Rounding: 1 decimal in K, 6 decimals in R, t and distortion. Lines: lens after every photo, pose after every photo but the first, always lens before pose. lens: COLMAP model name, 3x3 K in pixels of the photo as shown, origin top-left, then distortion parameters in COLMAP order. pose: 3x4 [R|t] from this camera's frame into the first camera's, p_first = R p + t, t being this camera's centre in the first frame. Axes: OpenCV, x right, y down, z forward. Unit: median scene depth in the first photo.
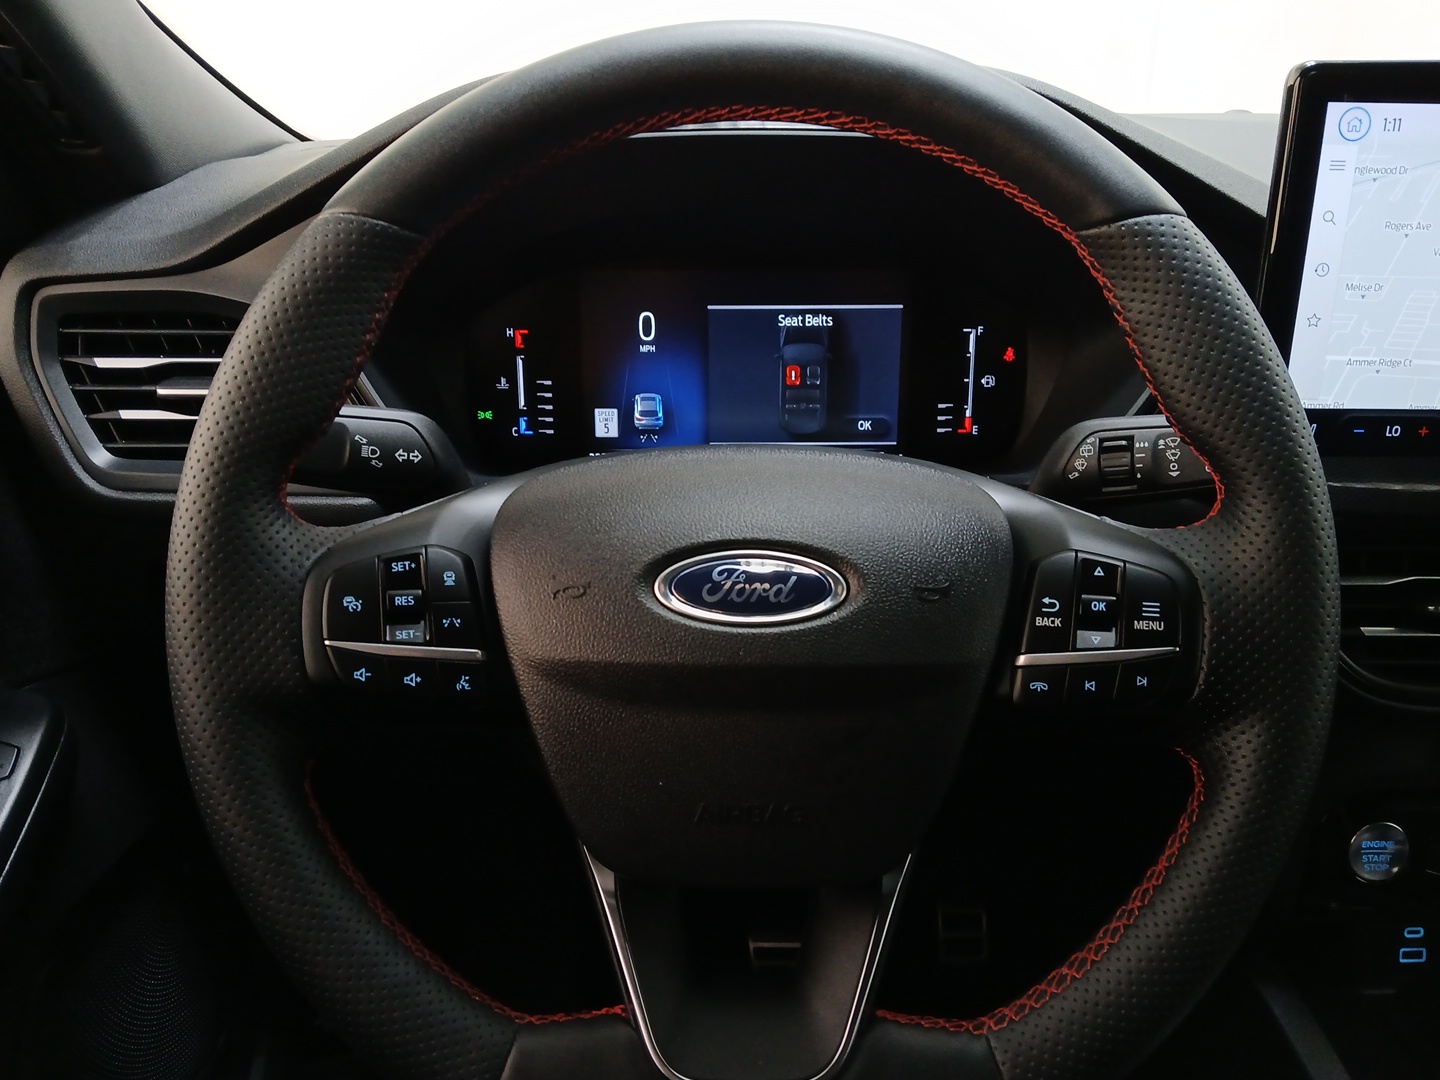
lens RADIAL K [[1089.6, 0, 718.2], [0, 1089.6, 551.8], [0, 0, 1]] dist [0.055253, -0.101899]
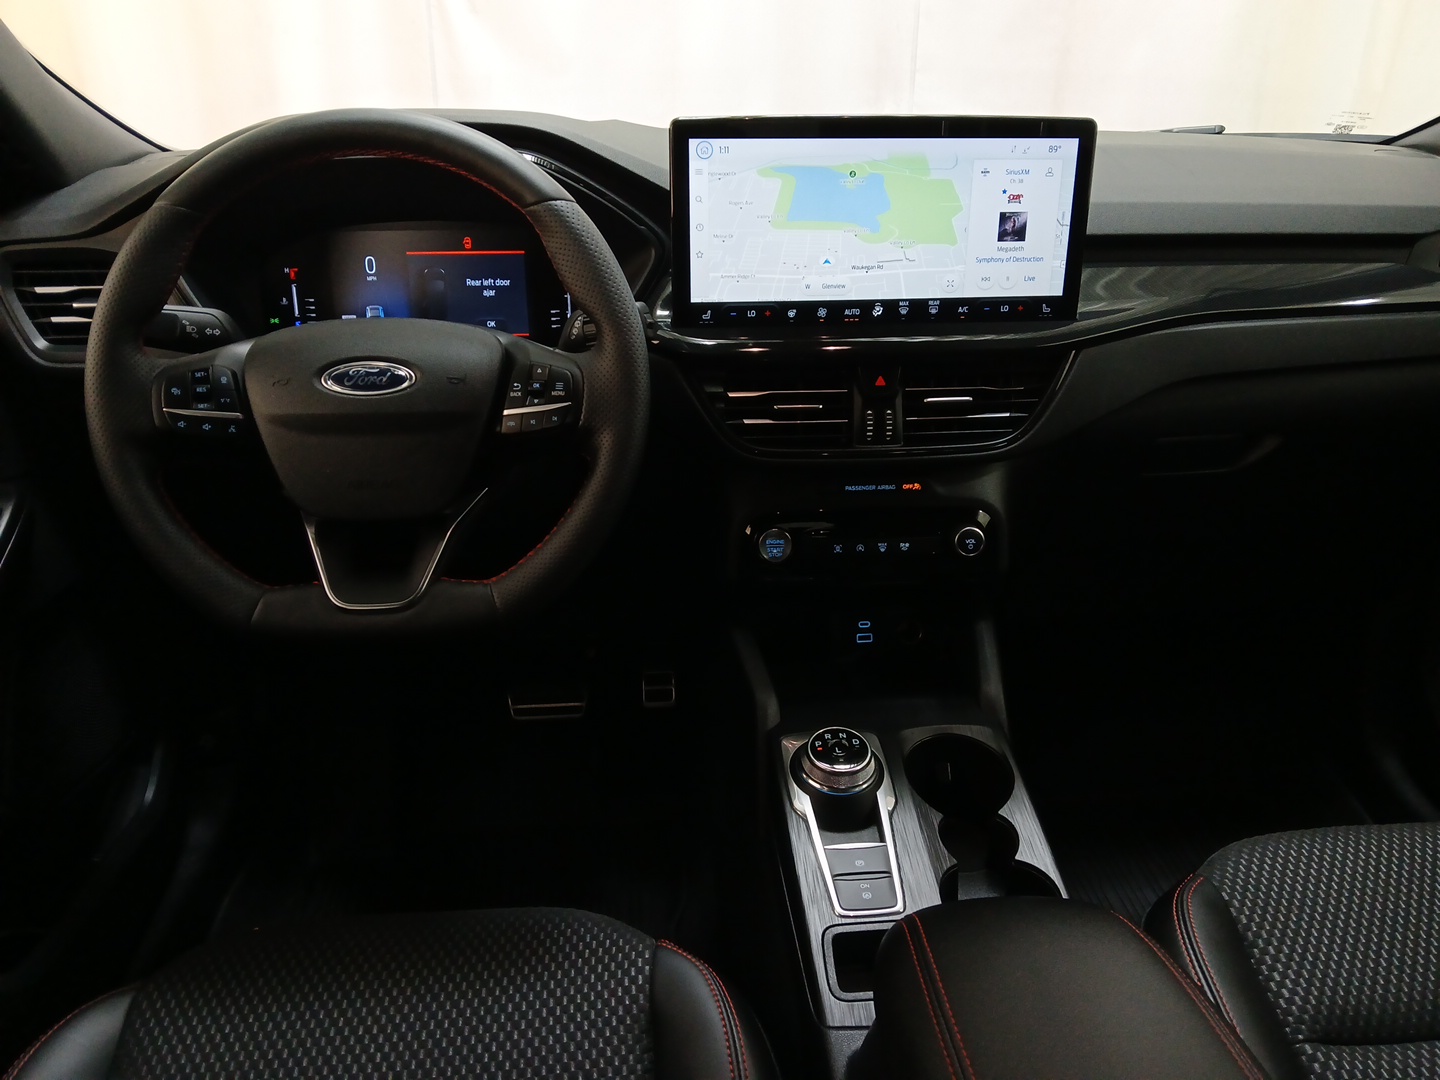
lens RADIAL K [[1089.6, 0, 718.2], [0, 1089.6, 551.8], [0, 0, 1]] dist [0.055253, -0.101899]
pose [[0.997381, -0.031207, 0.065248, 0.544181], [0.029619, 0.999244, 0.025171, 0.326955], [-0.065984, -0.023172, 0.997552, -1.147364]]
